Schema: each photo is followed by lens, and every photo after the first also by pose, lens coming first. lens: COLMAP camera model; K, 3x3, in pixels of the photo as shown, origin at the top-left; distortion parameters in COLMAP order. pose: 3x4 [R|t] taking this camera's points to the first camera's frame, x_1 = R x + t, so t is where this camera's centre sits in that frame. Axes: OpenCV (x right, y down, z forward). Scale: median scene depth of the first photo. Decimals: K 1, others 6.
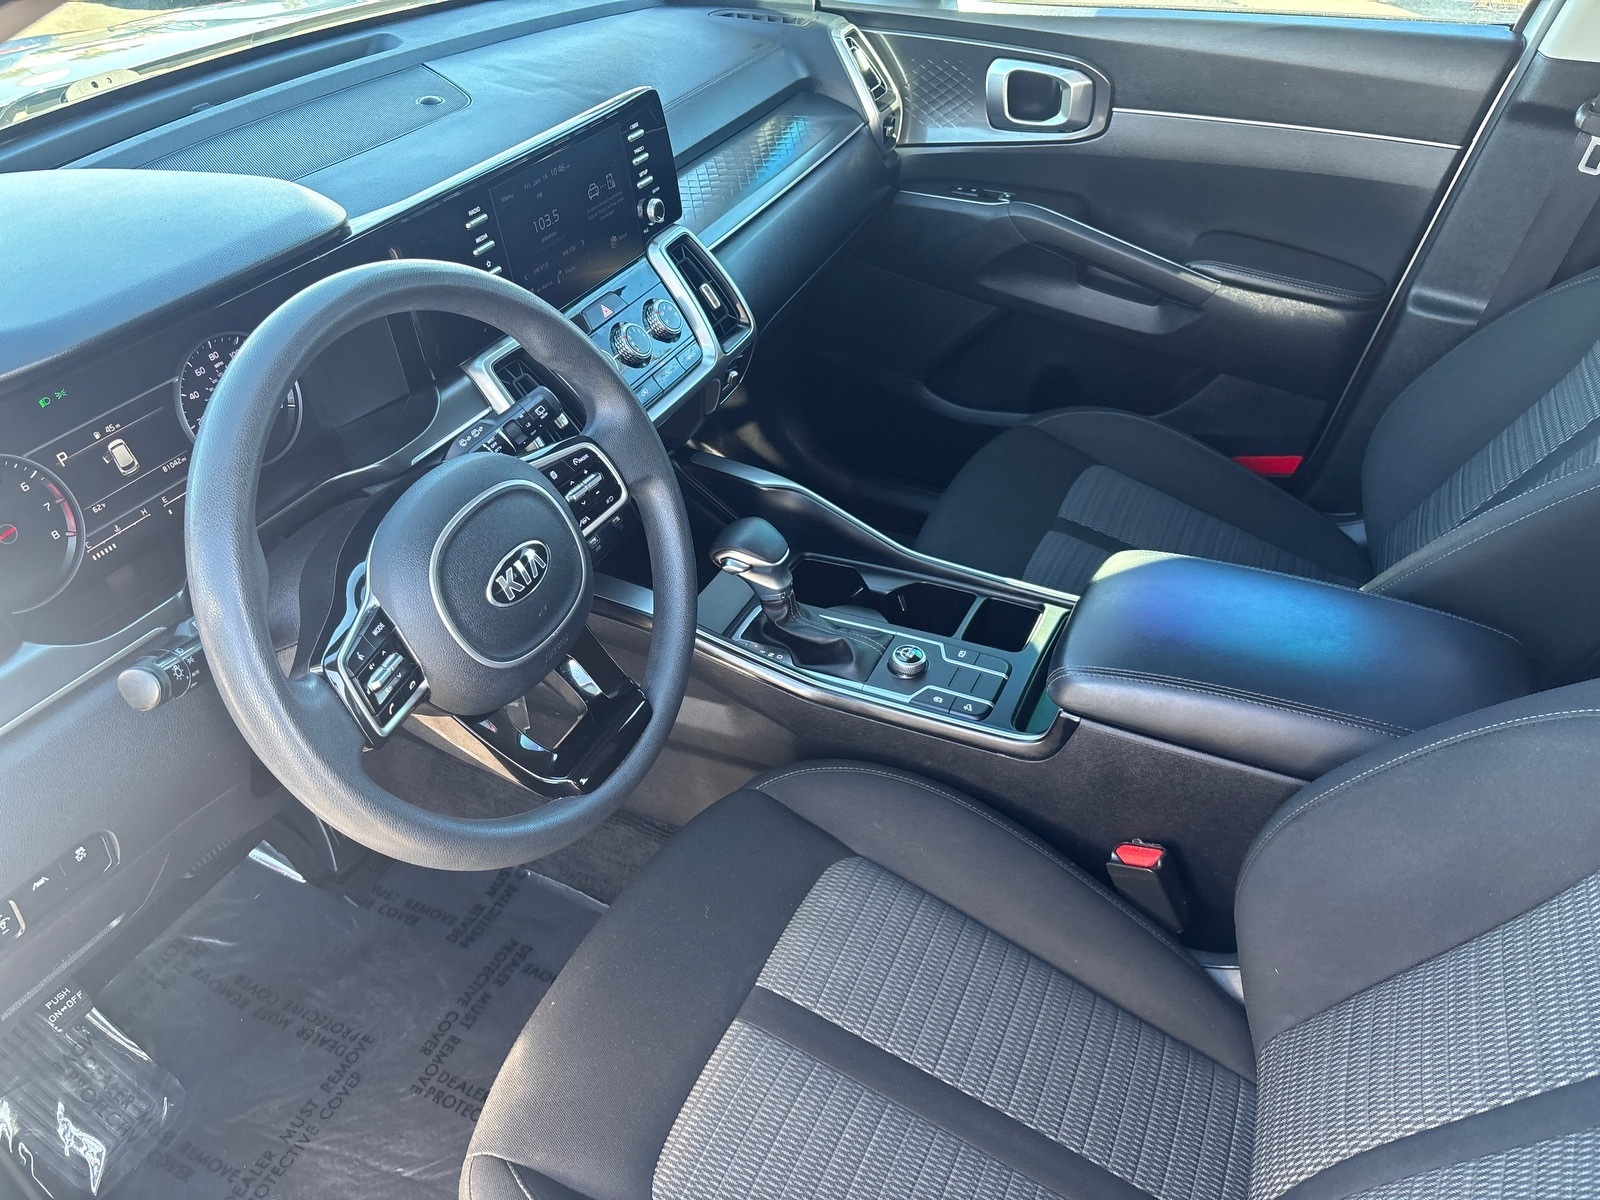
lens RADIAL K [[1190.0, 0, 795.6], [0, 1190.0, 604.1], [0, 0, 1]] dist [0.011280, -0.007558]
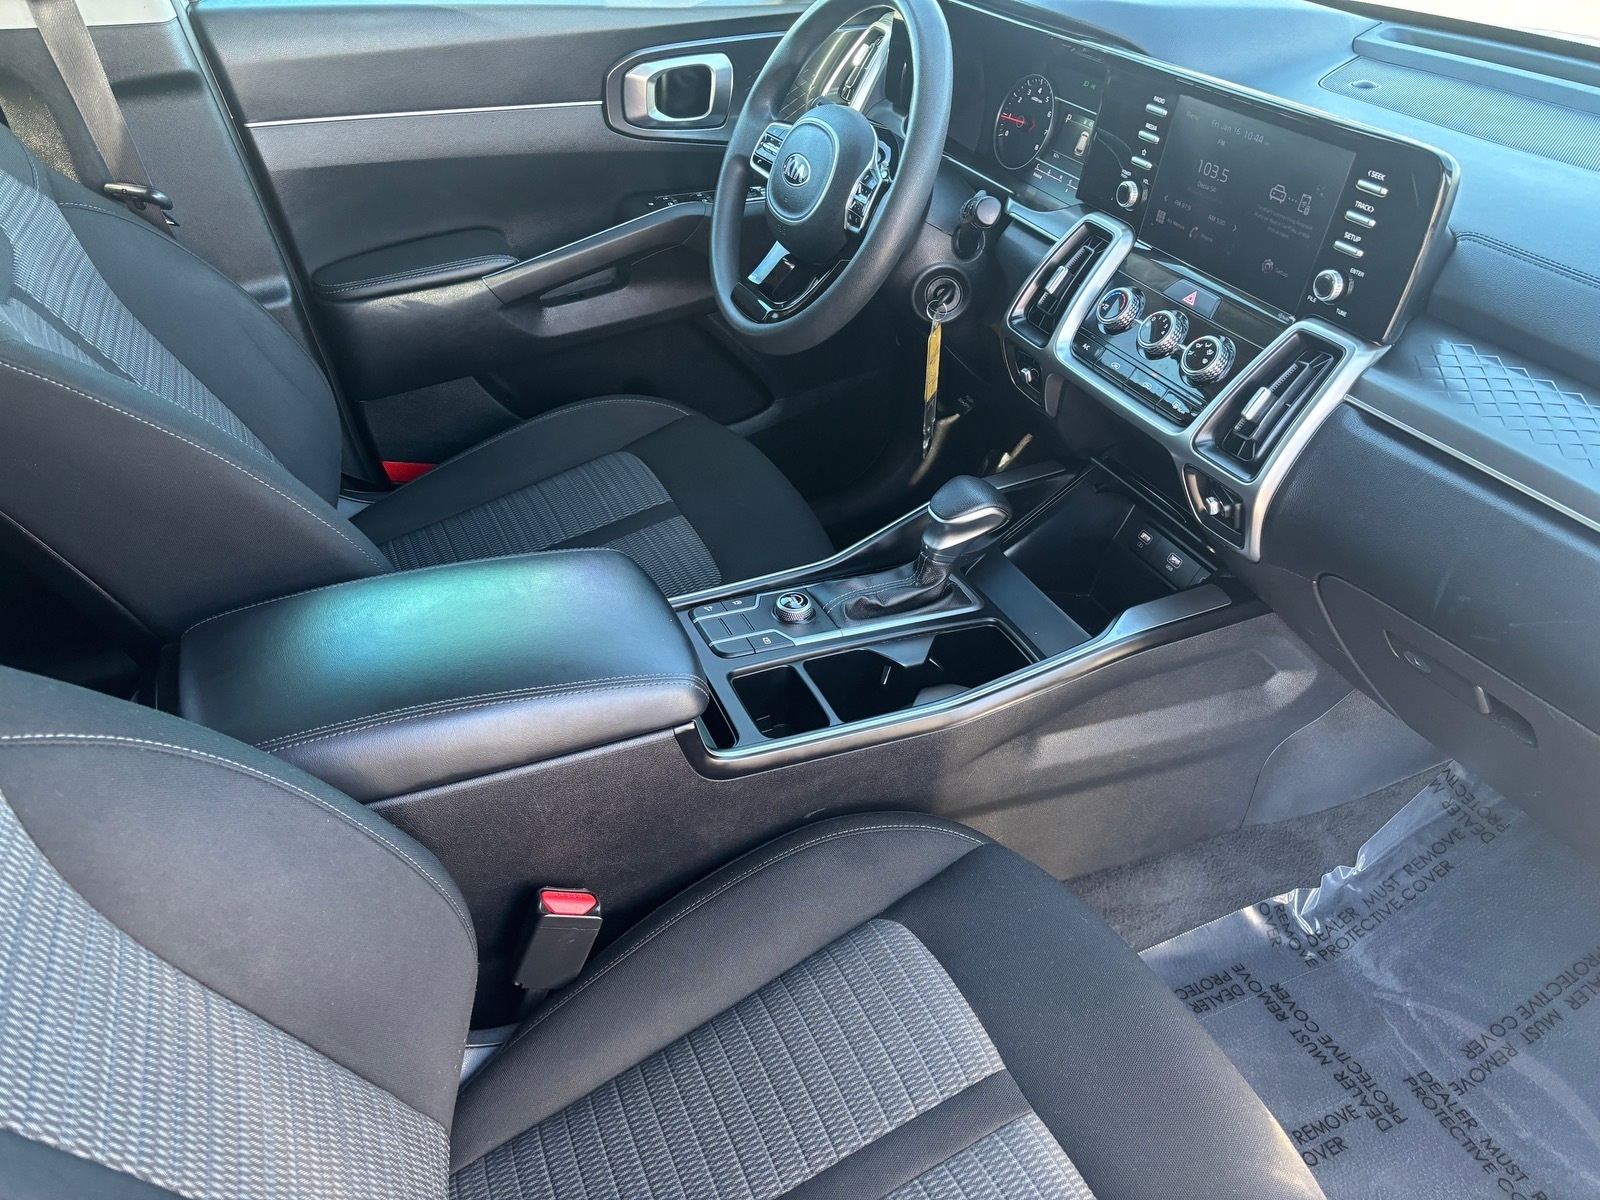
lens RADIAL K [[1185.3, 0, 800.0], [0, 1185.3, 600.0], [0, 0, 1]] dist [0.009158, 0.002081]
pose [[-0.662173, 0.421274, -0.619722, 0.665867], [-0.476033, 0.402215, 0.782059, -0.691517], [0.578723, 0.812866, -0.065796, 1.035994]]
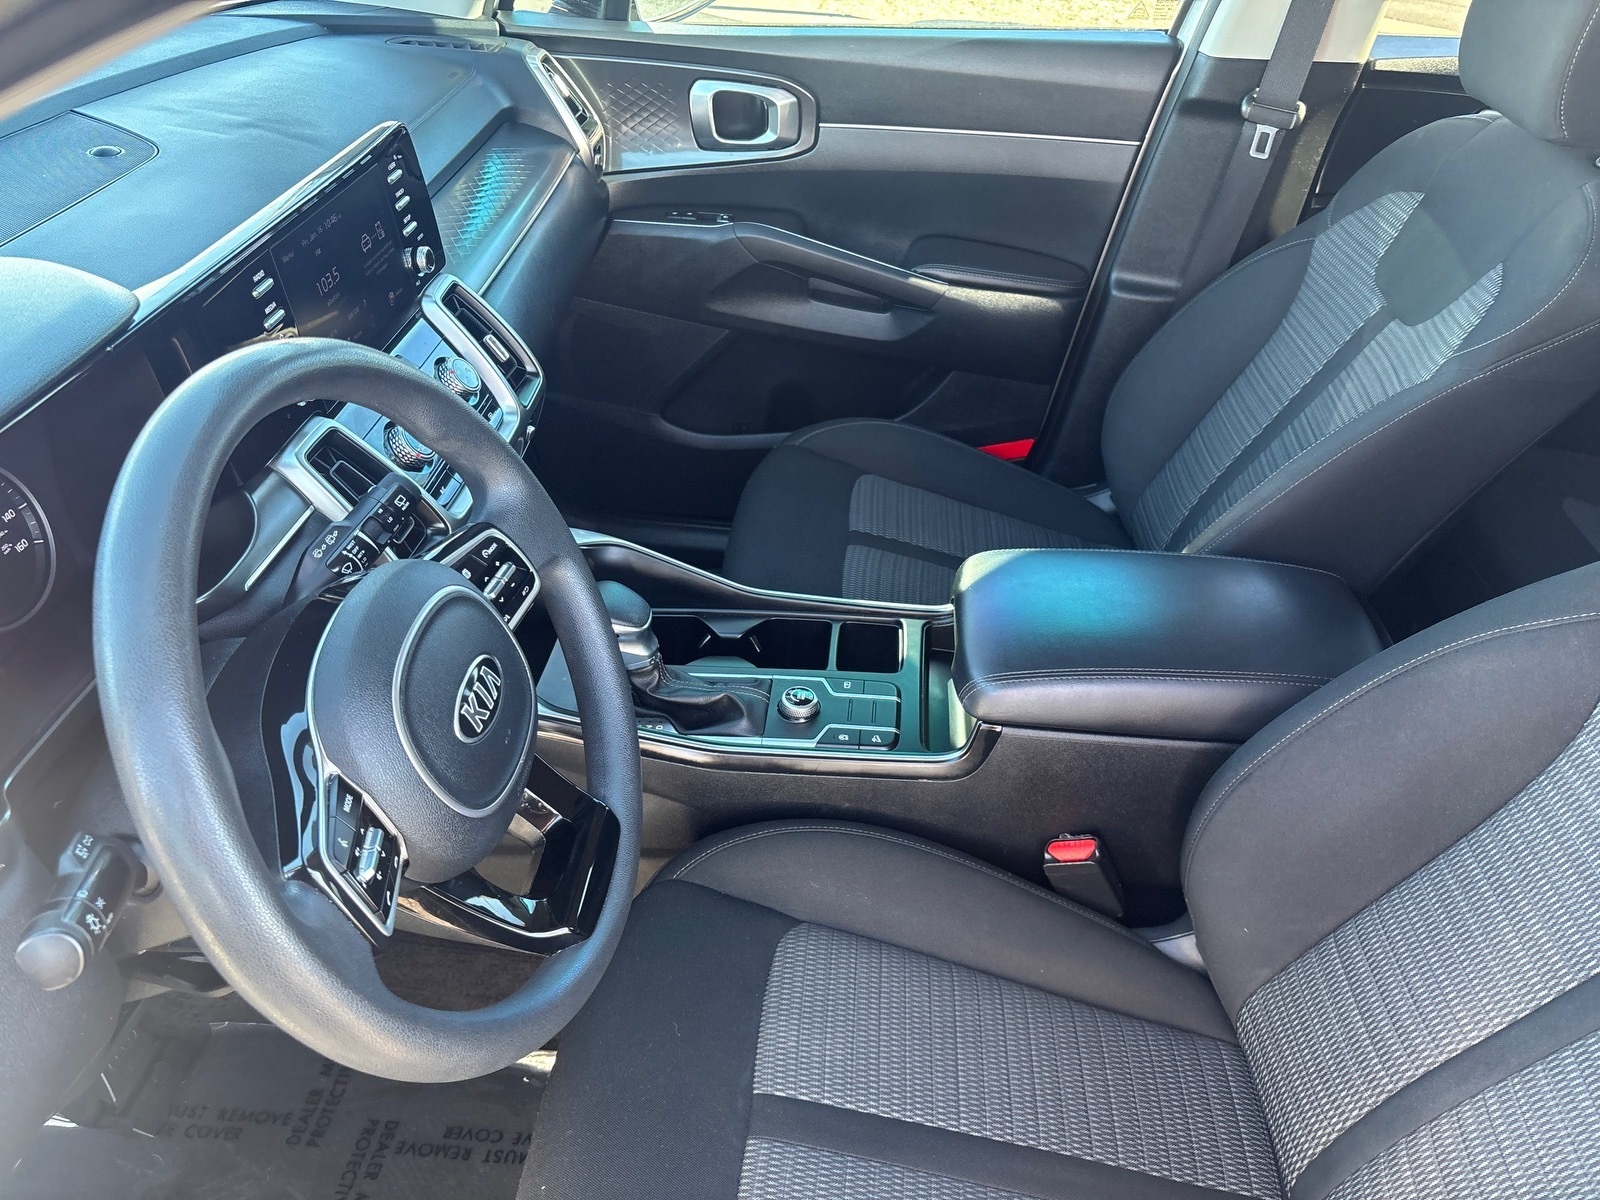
lens RADIAL K [[1191.4, 0, 801.9], [0, 1191.4, 588.2], [0, 0, 1]] dist [0.021948, -0.018125]
pose [[0.935970, -0.168646, 0.309062, -0.174240], [0.178369, 0.983958, -0.003260, -0.037822], [-0.303555, 0.058178, 0.951036, 0.086851]]
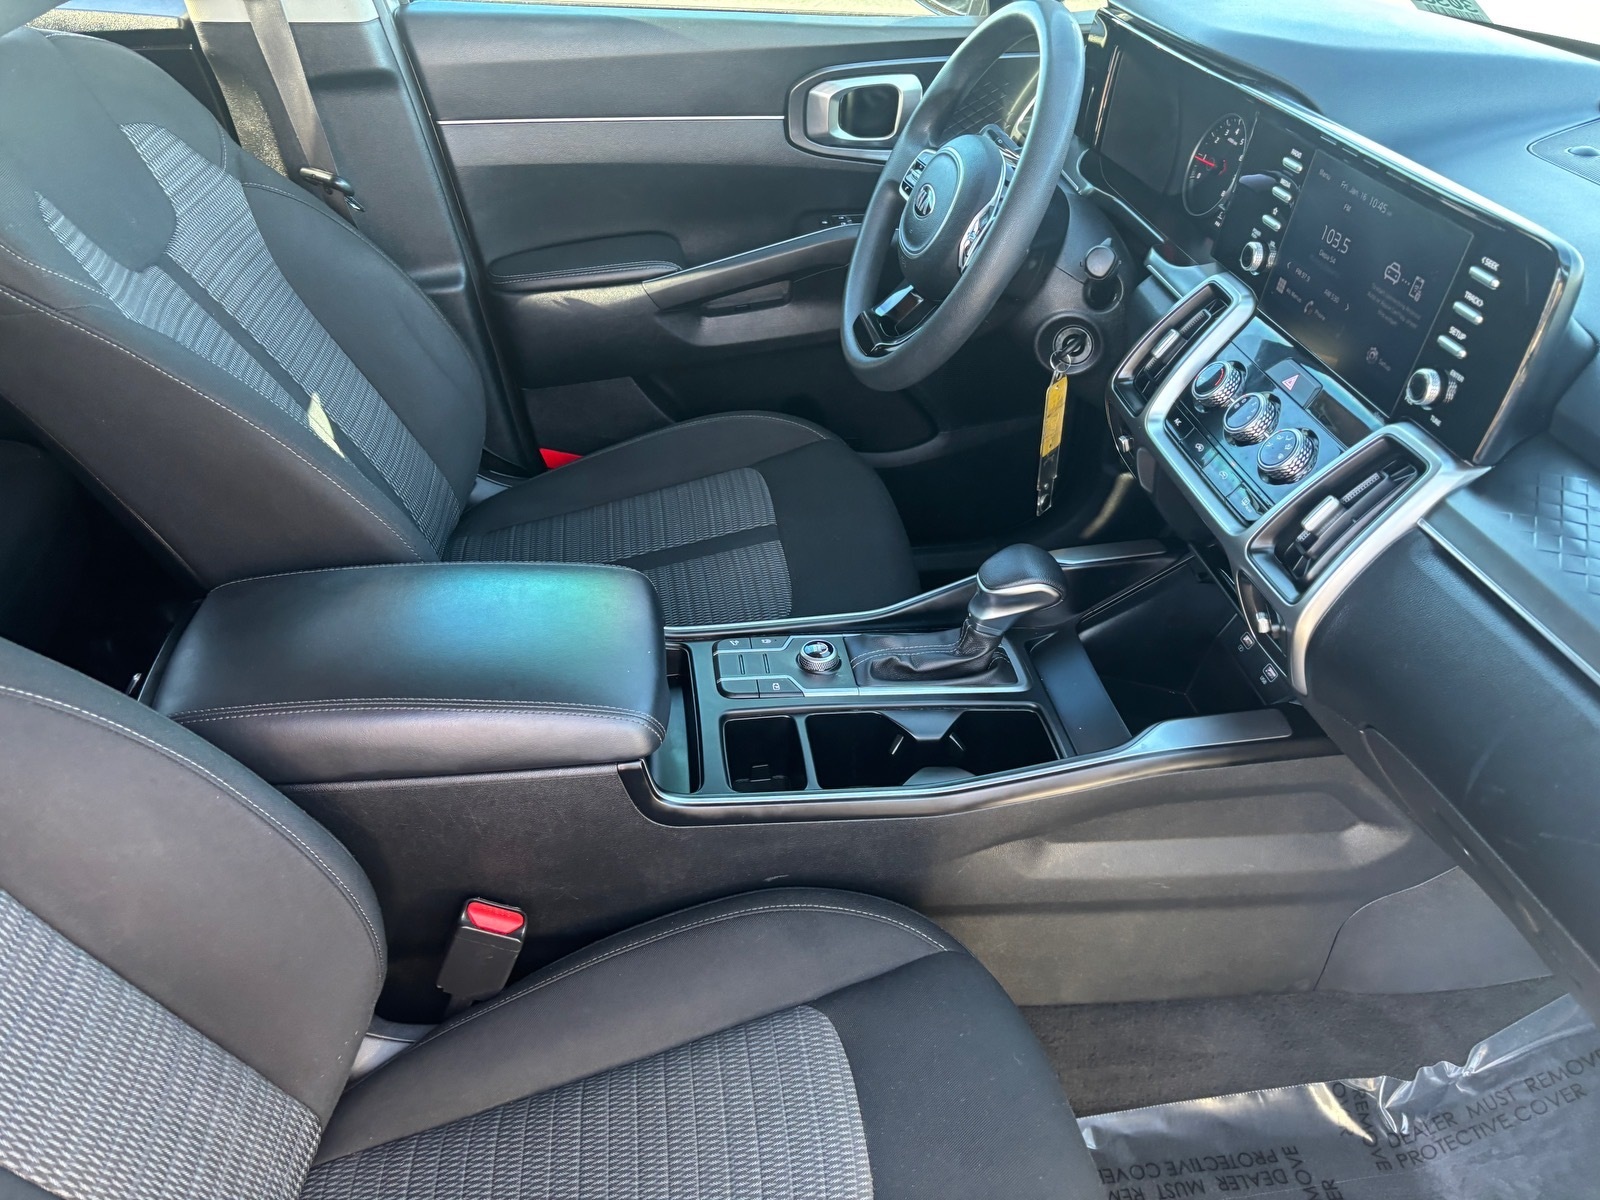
lens RADIAL K [[1191.4, 0, 801.9], [0, 1191.4, 588.2], [0, 0, 1]] dist [0.021948, -0.018125]
pose [[-0.845701, 0.296467, -0.443730, 0.486236], [-0.334441, 0.353514, 0.873600, -0.752013], [0.415859, 0.887206, -0.199817, 1.104186]]
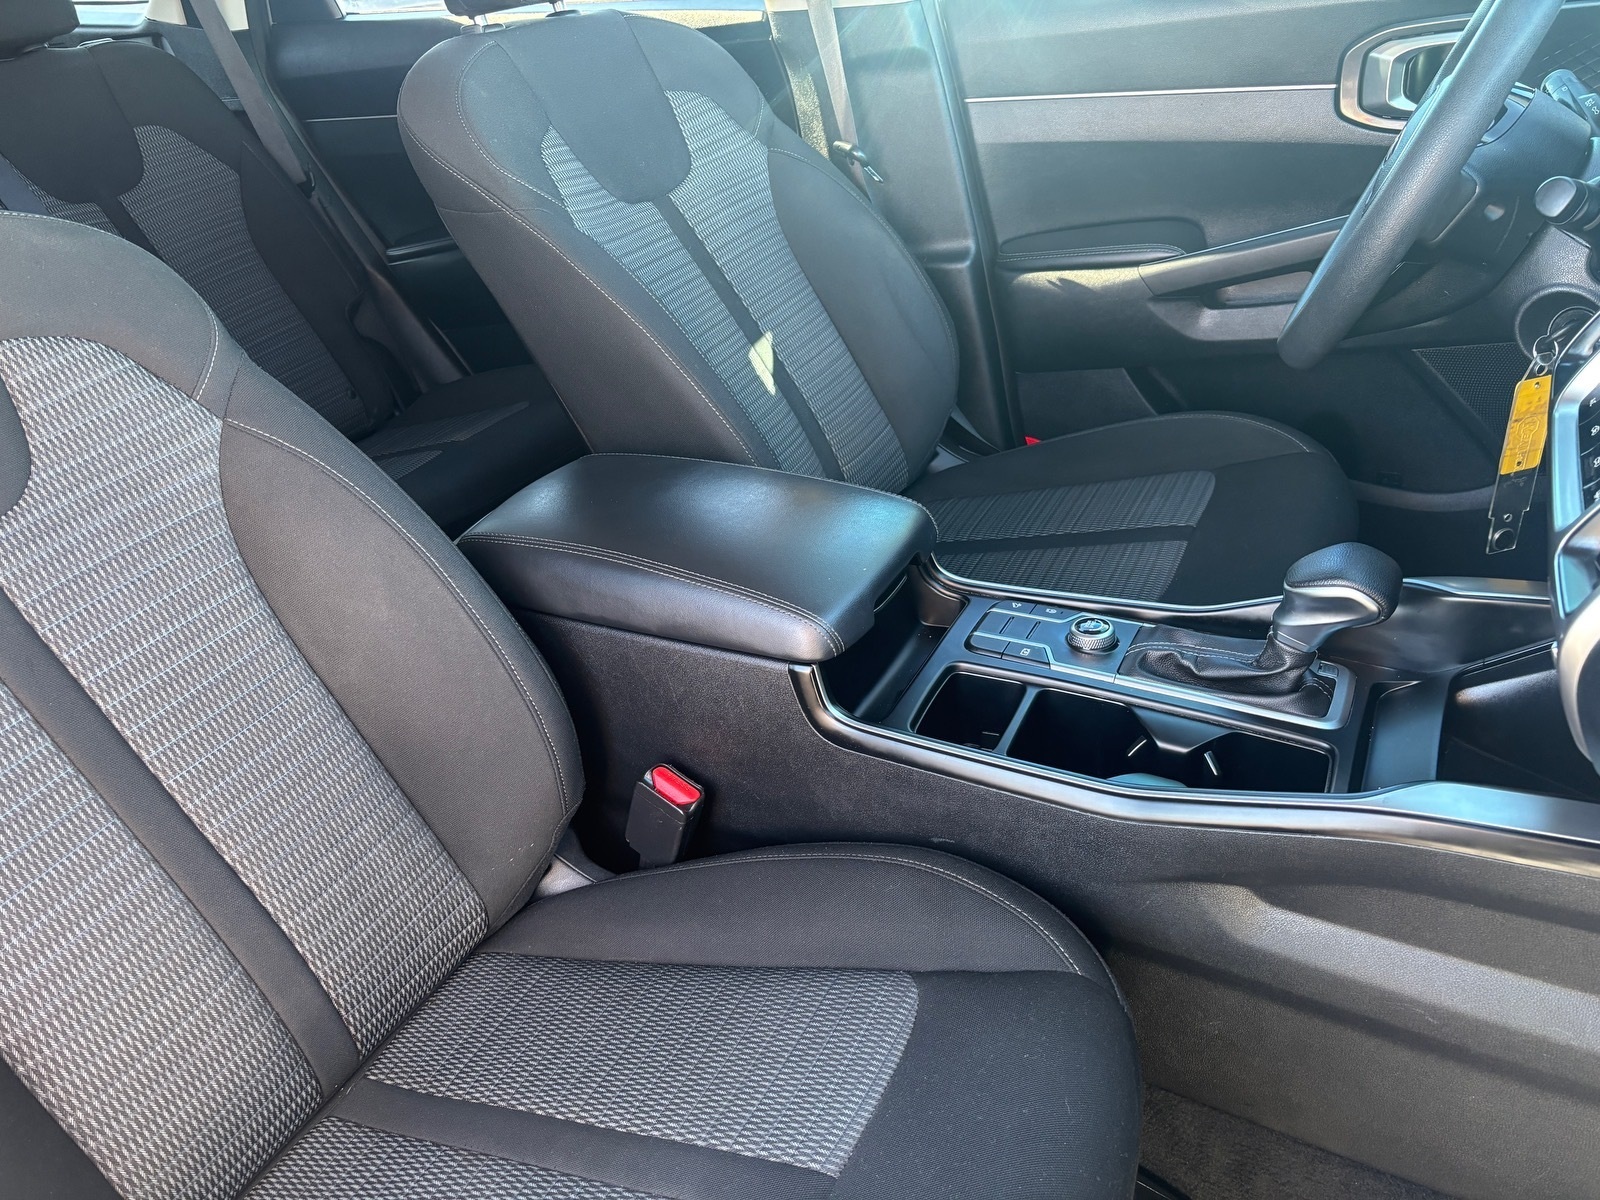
lens RADIAL K [[1193.9, 0, 830.2], [0, 1193.9, 591.5], [0, 0, 1]] dist [0.023510, -0.004087]
pose [[-0.993403, 0.085452, 0.076479, 0.205705], [0.103400, 0.379021, 0.919593, -0.714619], [0.049594, 0.921434, -0.385356, 1.246077]]
